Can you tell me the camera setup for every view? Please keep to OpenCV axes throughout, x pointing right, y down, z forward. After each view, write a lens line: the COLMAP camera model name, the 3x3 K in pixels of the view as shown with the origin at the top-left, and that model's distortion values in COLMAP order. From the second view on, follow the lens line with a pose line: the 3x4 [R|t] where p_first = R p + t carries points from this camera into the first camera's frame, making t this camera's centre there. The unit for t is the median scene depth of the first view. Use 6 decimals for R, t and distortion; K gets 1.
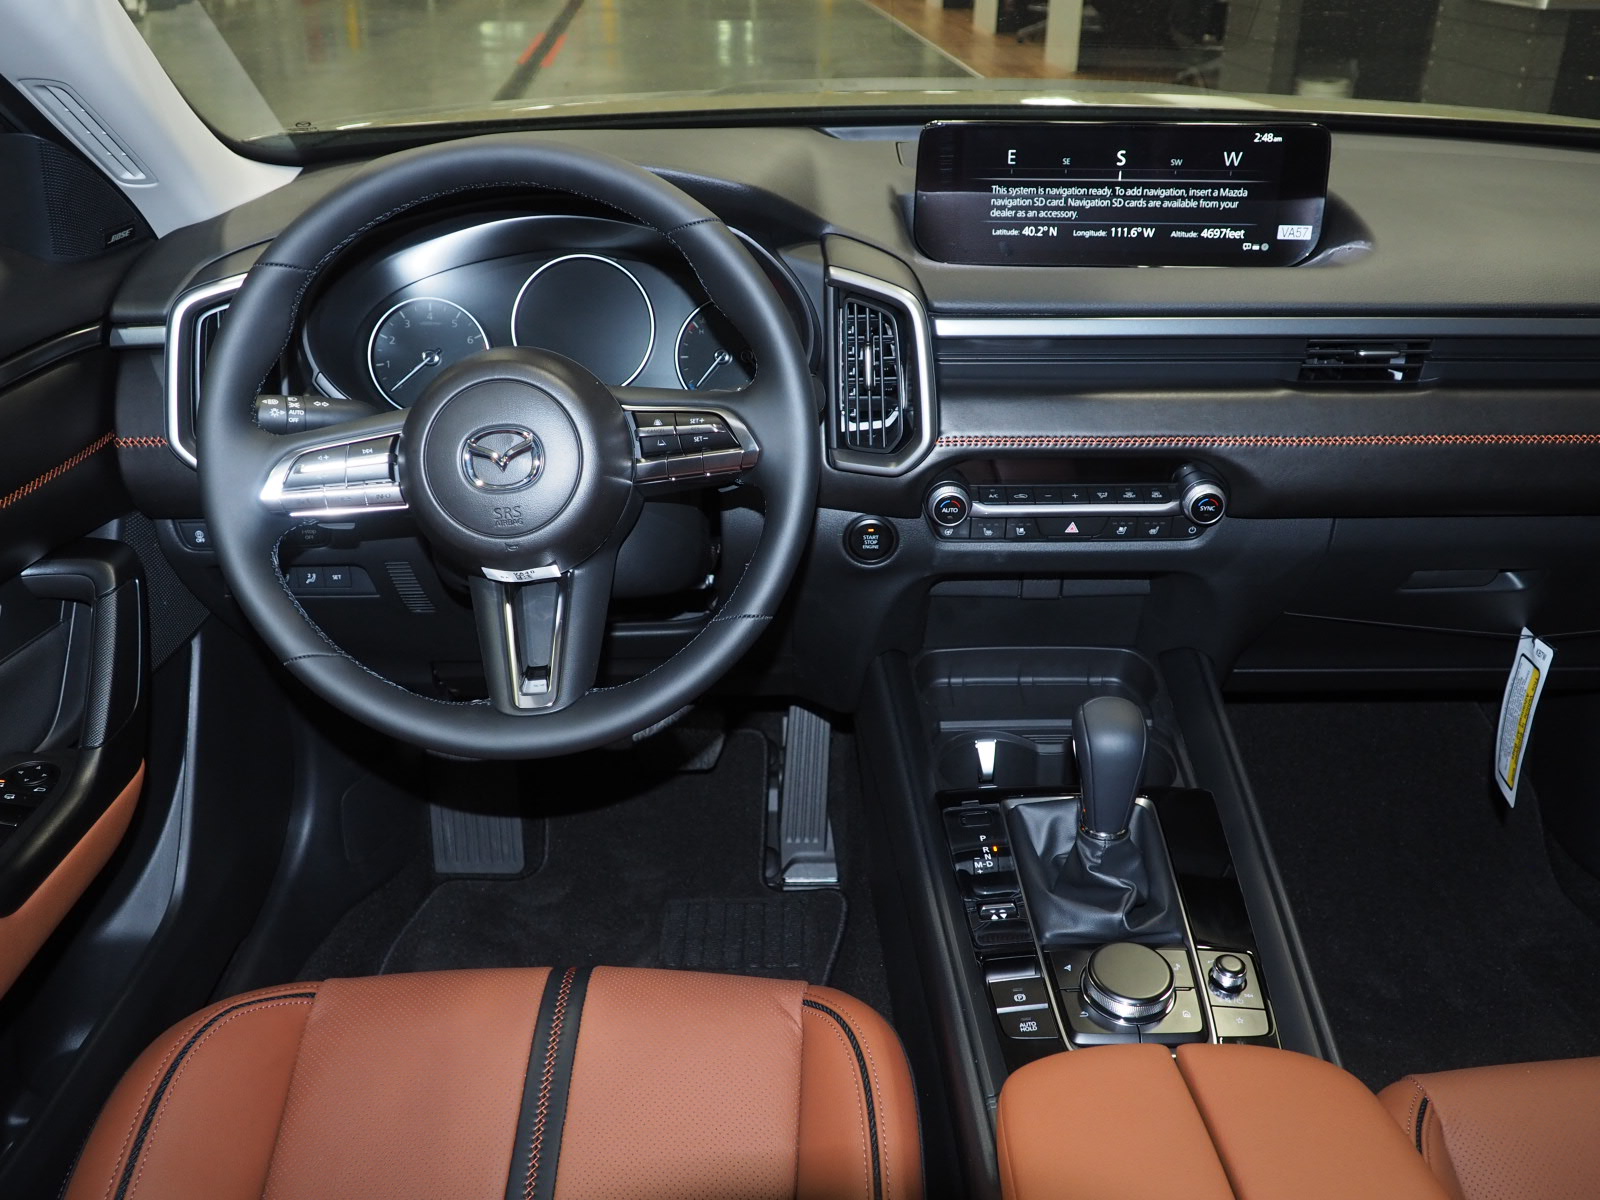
lens RADIAL K [[1106.4, 0, 800.0], [0, 1106.4, 599.2], [0, 0, 1]] dist [-0.000372, 0.003340]
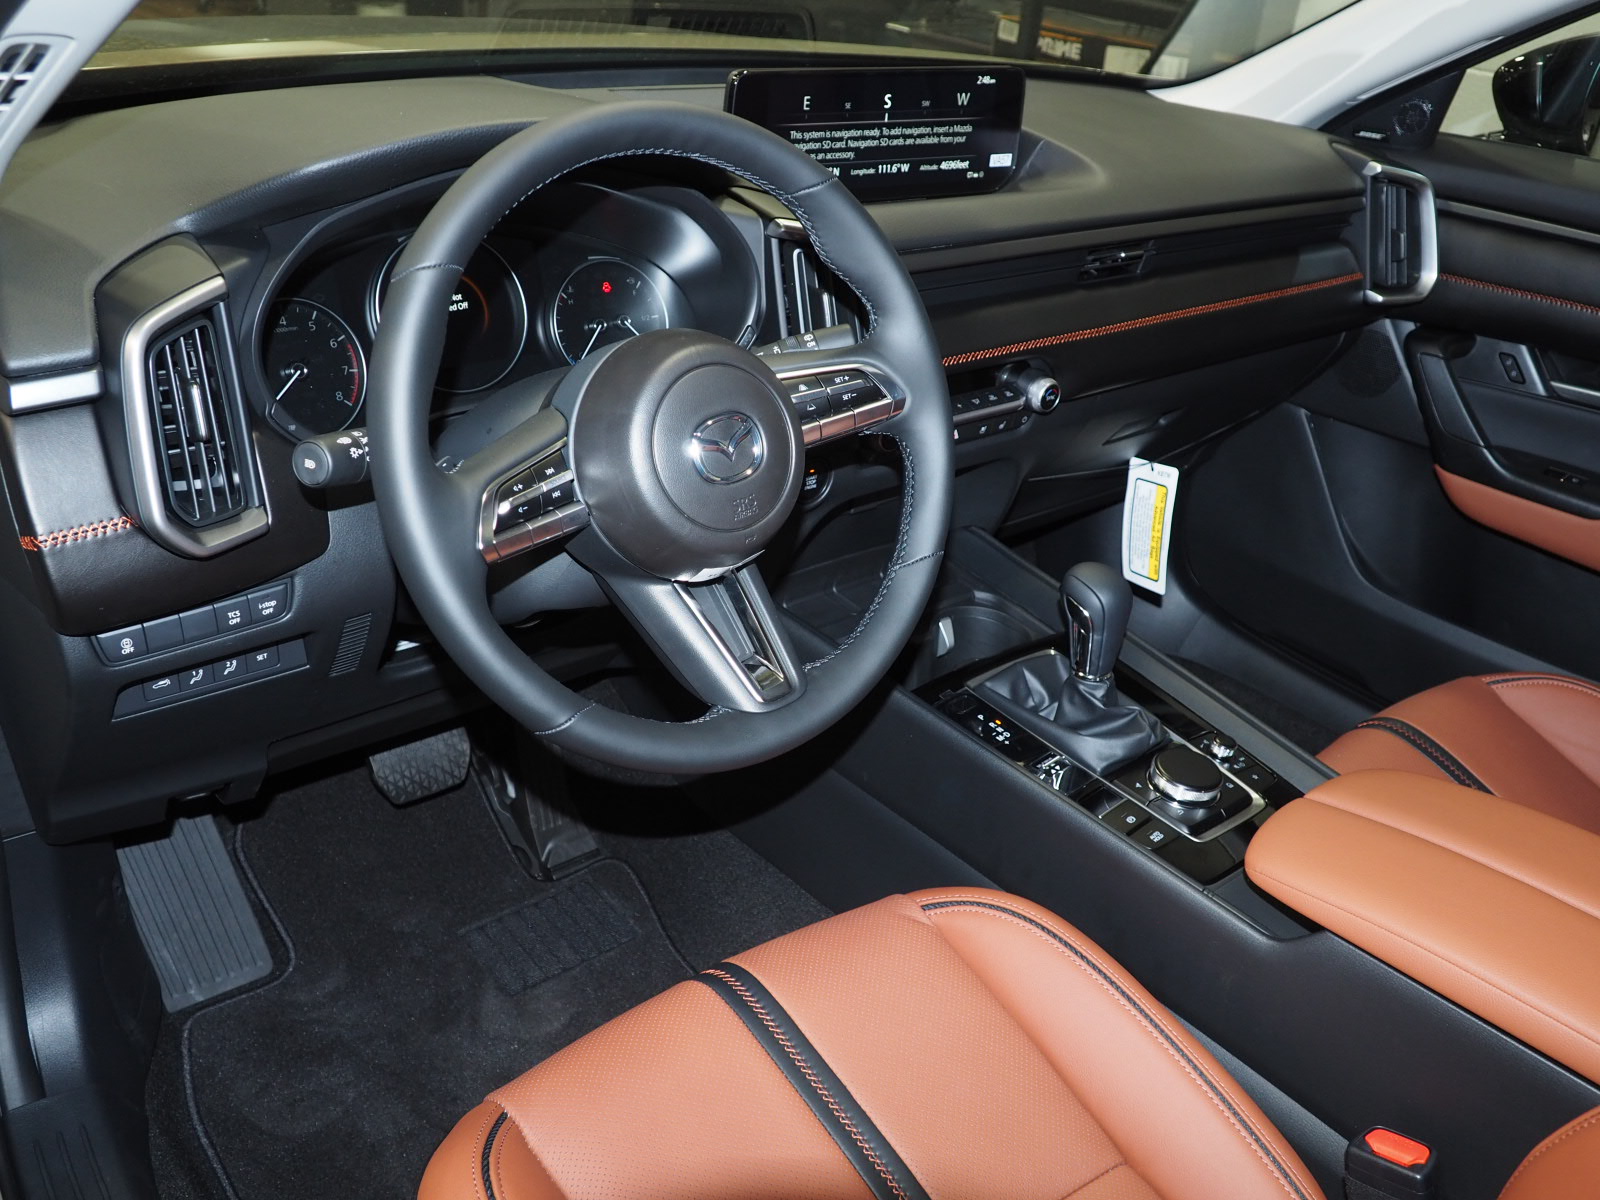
lens RADIAL K [[1106.4, 0, 799.2], [0, 1106.4, 601.8], [0, 0, 1]] dist [-0.000372, 0.003340]
pose [[0.835262, -0.249935, 0.489765, -0.441243], [0.224256, 0.968120, 0.111593, -0.055911], [-0.502042, 0.016623, 0.864683, 0.093763]]
